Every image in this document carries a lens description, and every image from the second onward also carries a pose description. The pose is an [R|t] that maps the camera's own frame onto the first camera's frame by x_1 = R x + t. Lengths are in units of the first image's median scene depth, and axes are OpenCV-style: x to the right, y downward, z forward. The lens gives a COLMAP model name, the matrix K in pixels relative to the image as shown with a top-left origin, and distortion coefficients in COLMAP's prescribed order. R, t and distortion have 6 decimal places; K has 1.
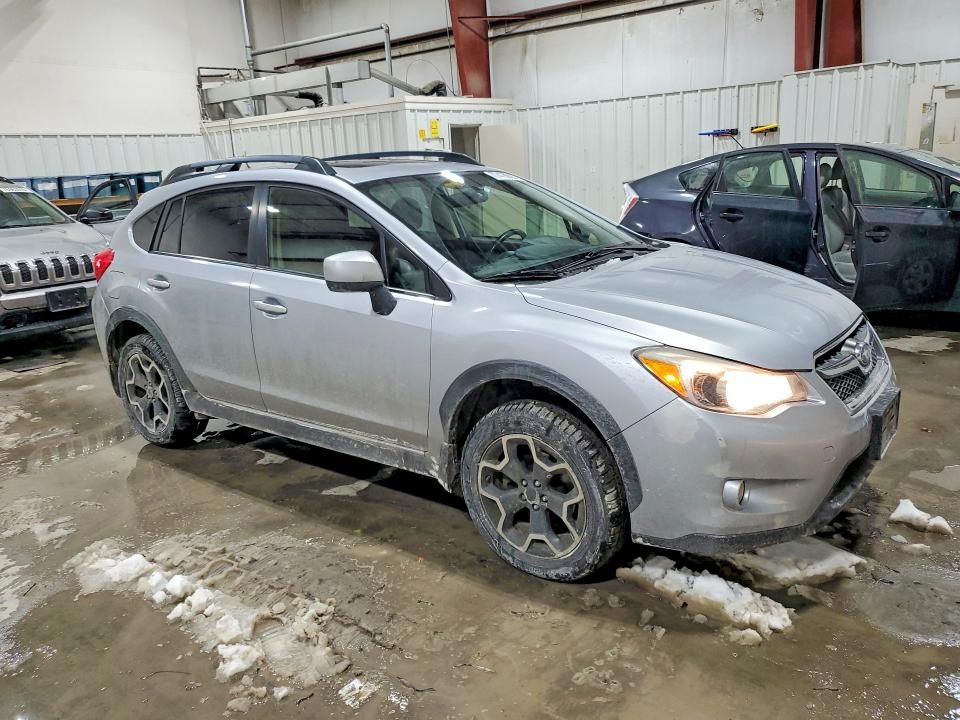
lens RADIAL K [[743.0, 0, 472.2], [0, 743.0, 362.1], [0, 0, 1]] dist [0.030335, -0.012718]
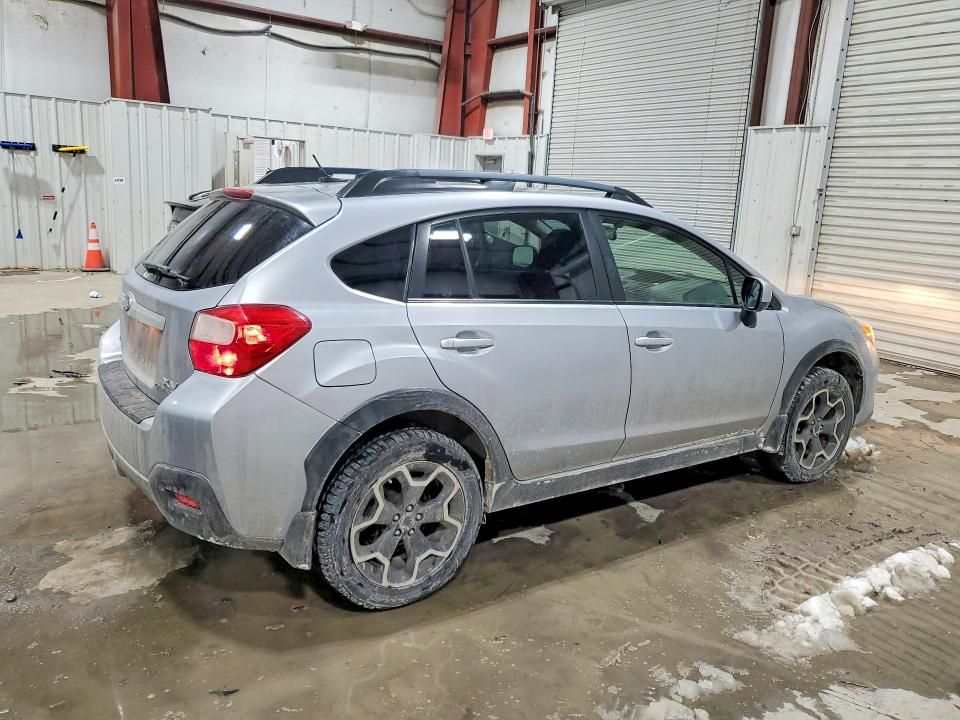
lens RADIAL K [[743.0, 0, 472.3], [0, 743.0, 357.6], [0, 0, 1]] dist [0.030335, -0.012718]
pose [[0.293762, -0.133995, 0.946440, -1.186129], [0.172142, 0.981354, 0.085507, -0.166423], [-0.940250, 0.137804, 0.311351, 0.879974]]
